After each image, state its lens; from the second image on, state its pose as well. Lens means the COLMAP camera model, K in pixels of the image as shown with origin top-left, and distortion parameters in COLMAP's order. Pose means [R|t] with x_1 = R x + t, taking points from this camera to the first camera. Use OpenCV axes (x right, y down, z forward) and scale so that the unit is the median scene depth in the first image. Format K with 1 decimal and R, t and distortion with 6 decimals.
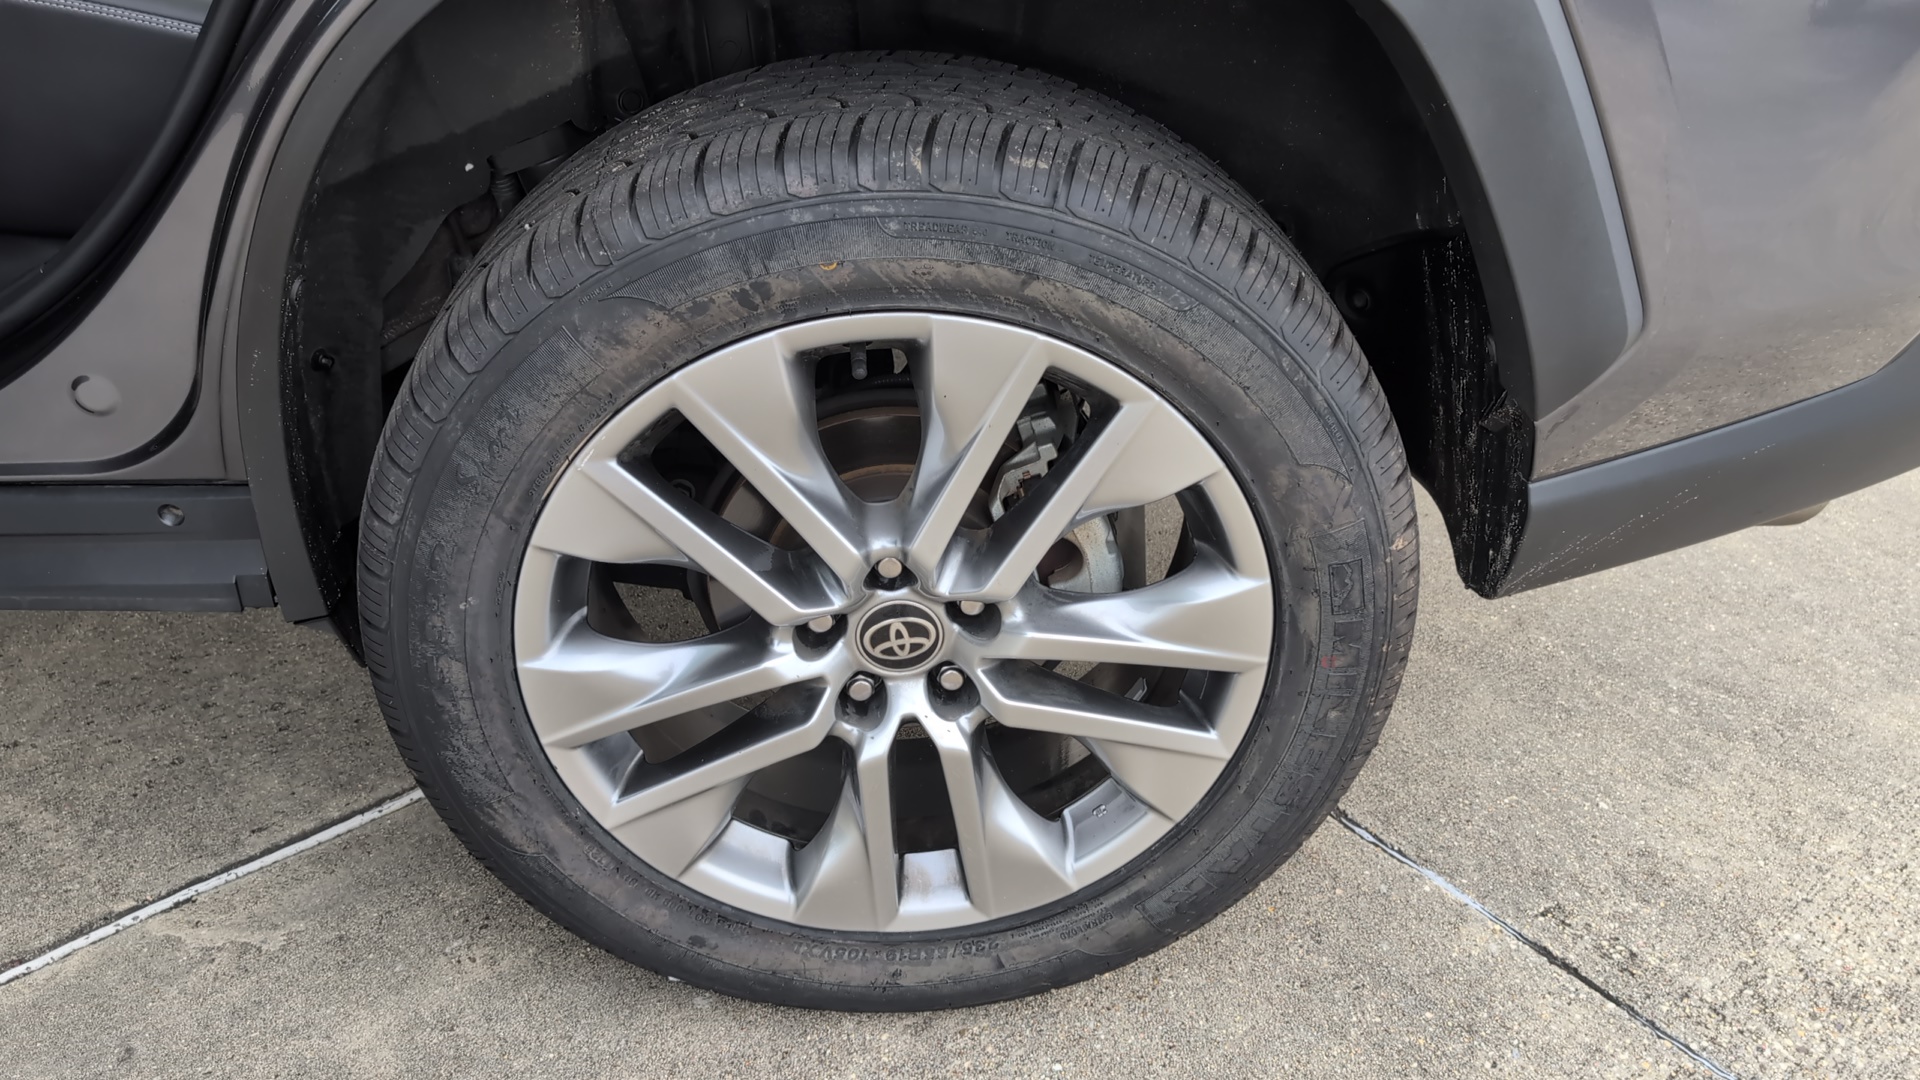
lens RADIAL K [[1620.9, 0, 960.0], [0, 1620.9, 540.0], [0, 0, 1]] dist [0.018828, -0.008797]
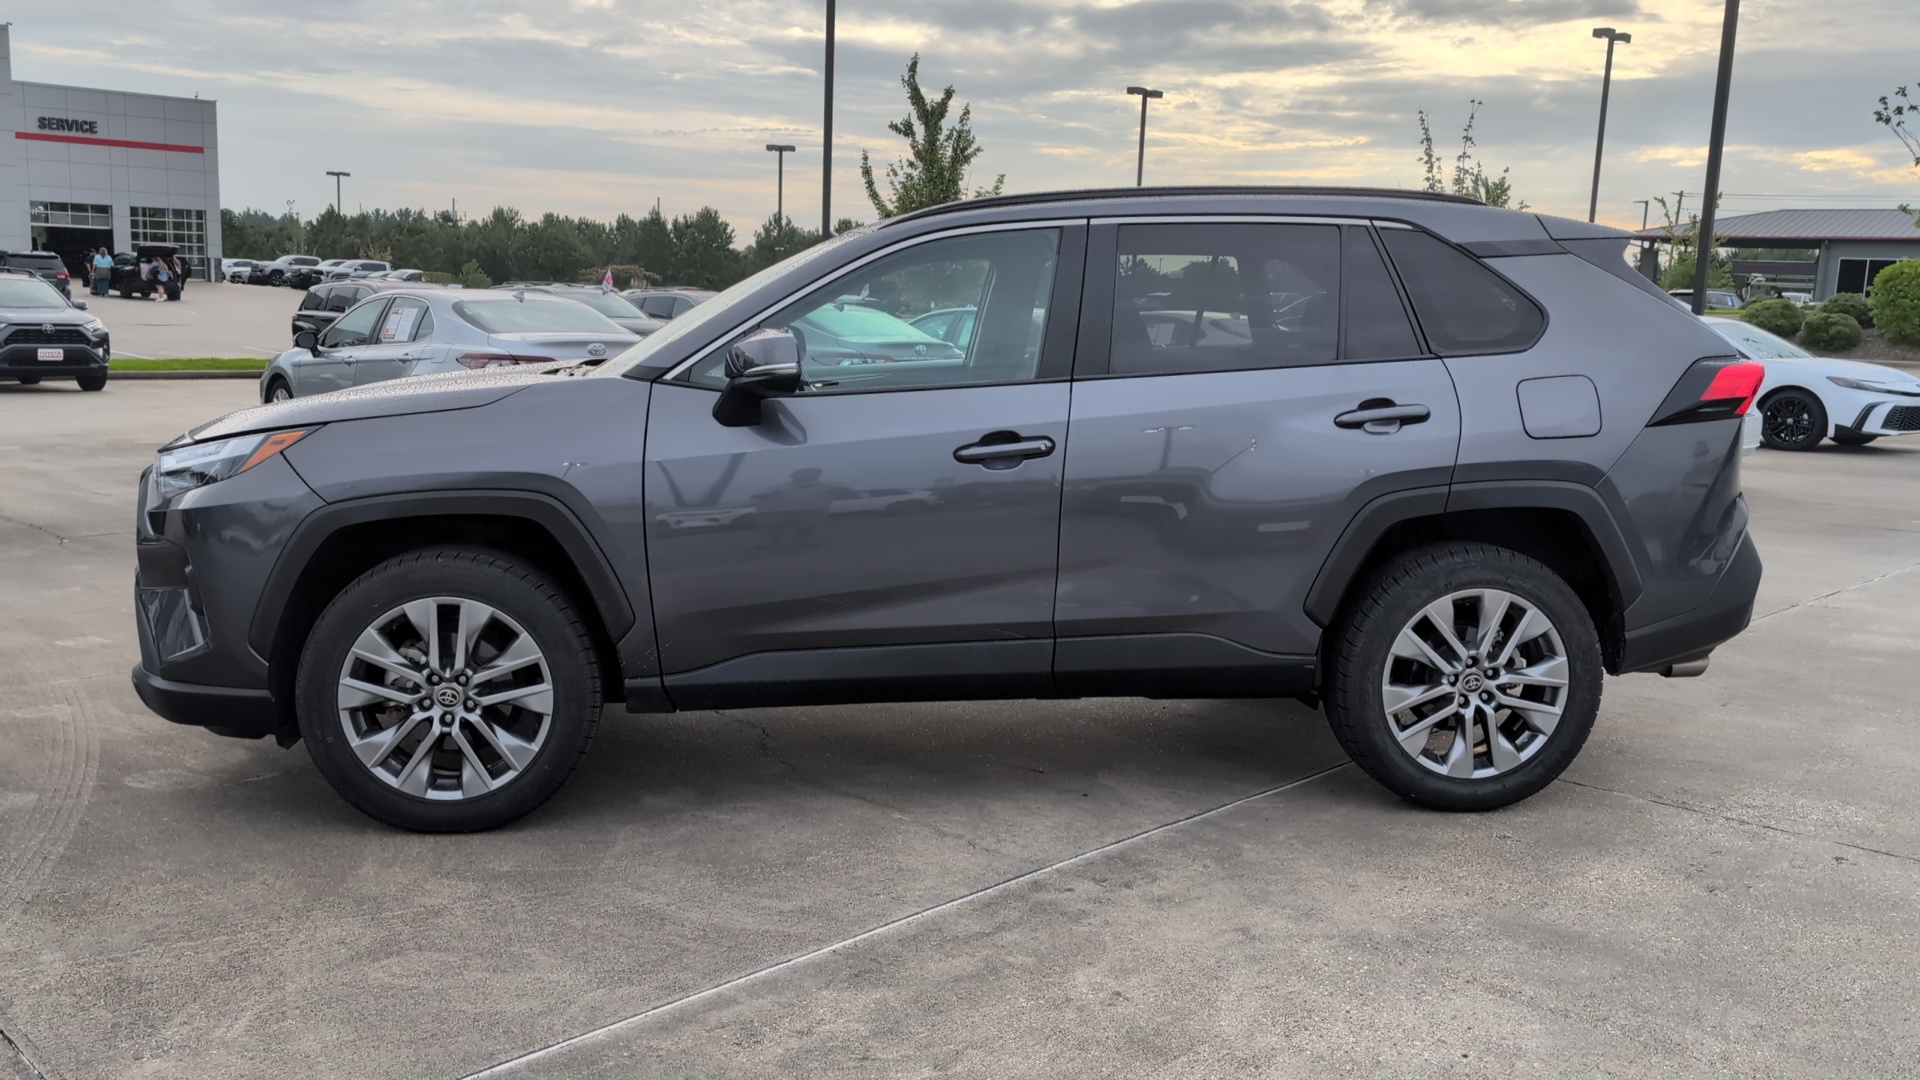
lens RADIAL K [[1620.9, 0, 960.0], [0, 1620.9, 540.0], [0, 0, 1]] dist [0.018828, -0.008797]
pose [[0.997443, -0.052004, 0.049017, -1.442774], [0.067698, 0.907313, -0.414970, 1.290014], [-0.022893, 0.417228, 0.908514, -2.648112]]
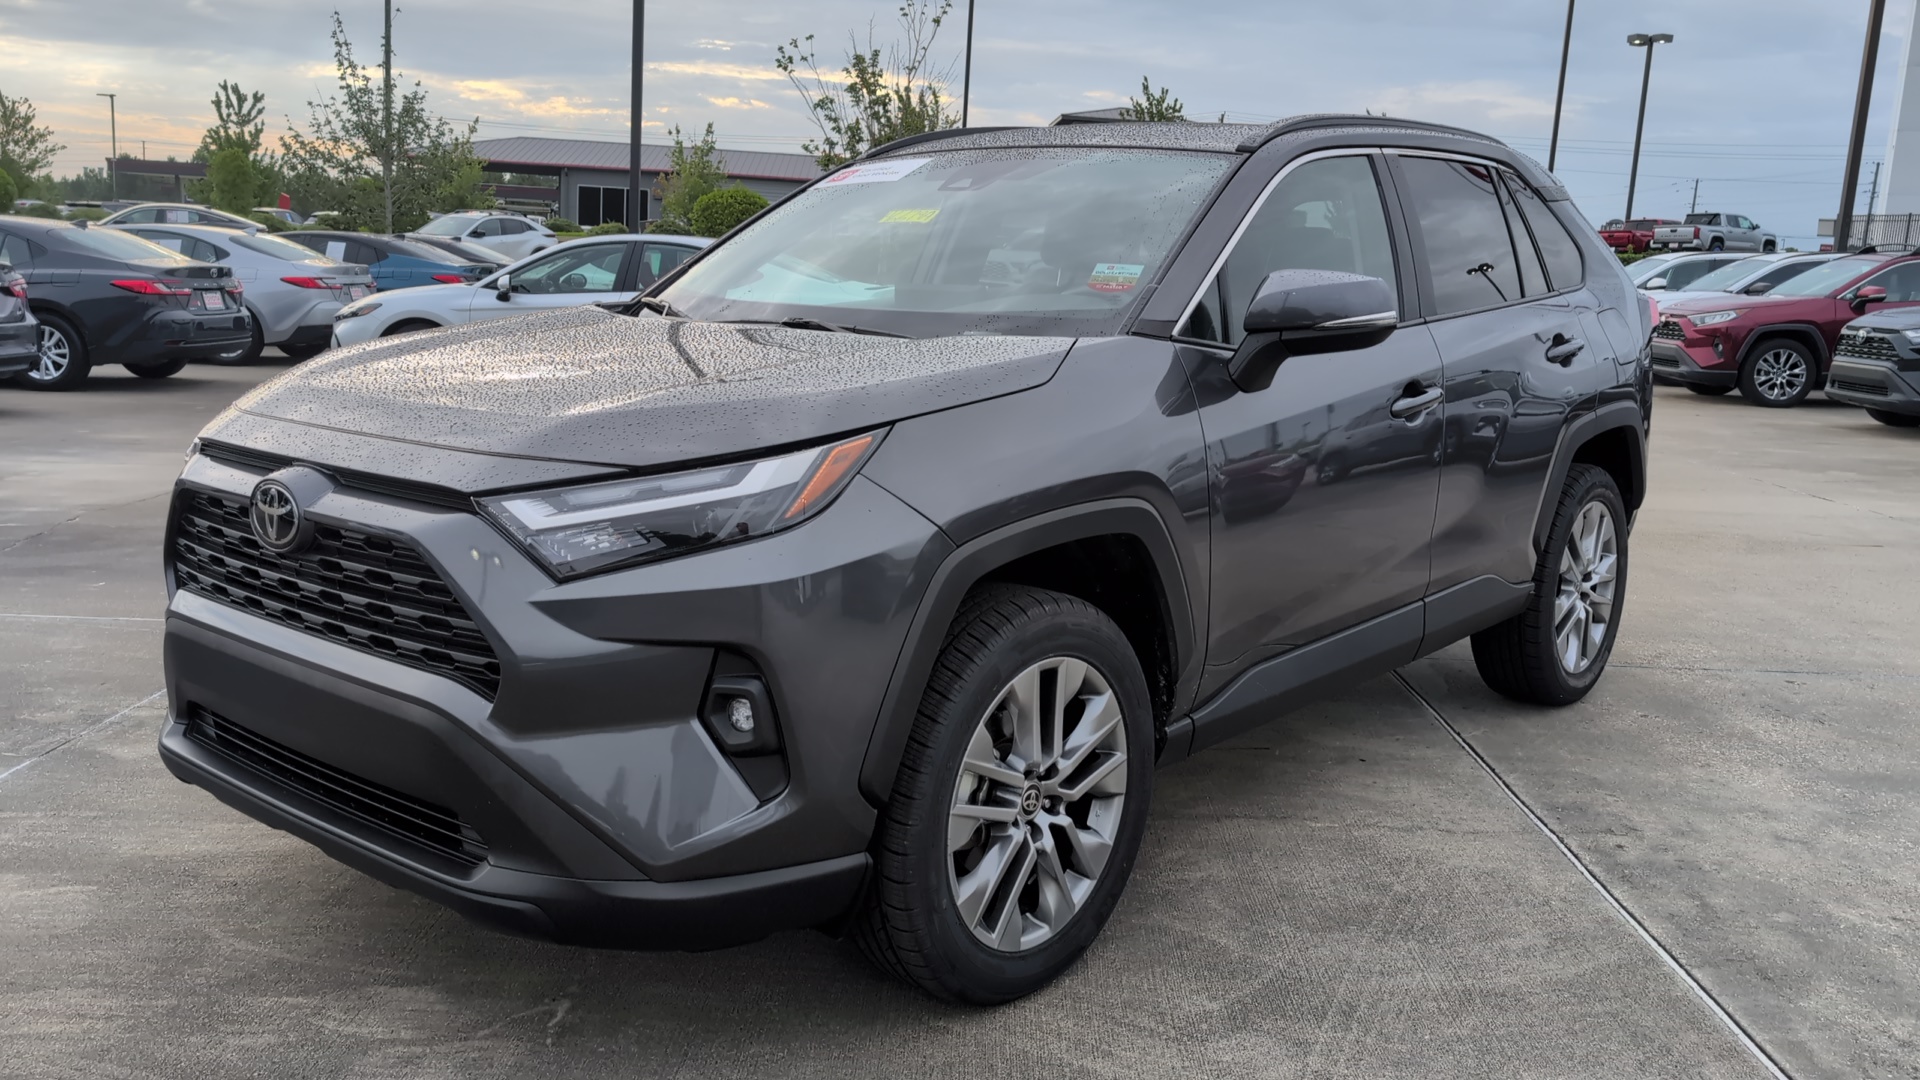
lens RADIAL K [[1620.9, 0, 960.0], [0, 1620.9, 540.0], [0, 0, 1]] dist [0.018828, -0.008797]
pose [[0.684208, -0.167152, 0.709873, -4.244036], [0.407550, 0.894840, -0.182109, 0.070031], [-0.604783, 0.413909, 0.680380, -0.999733]]
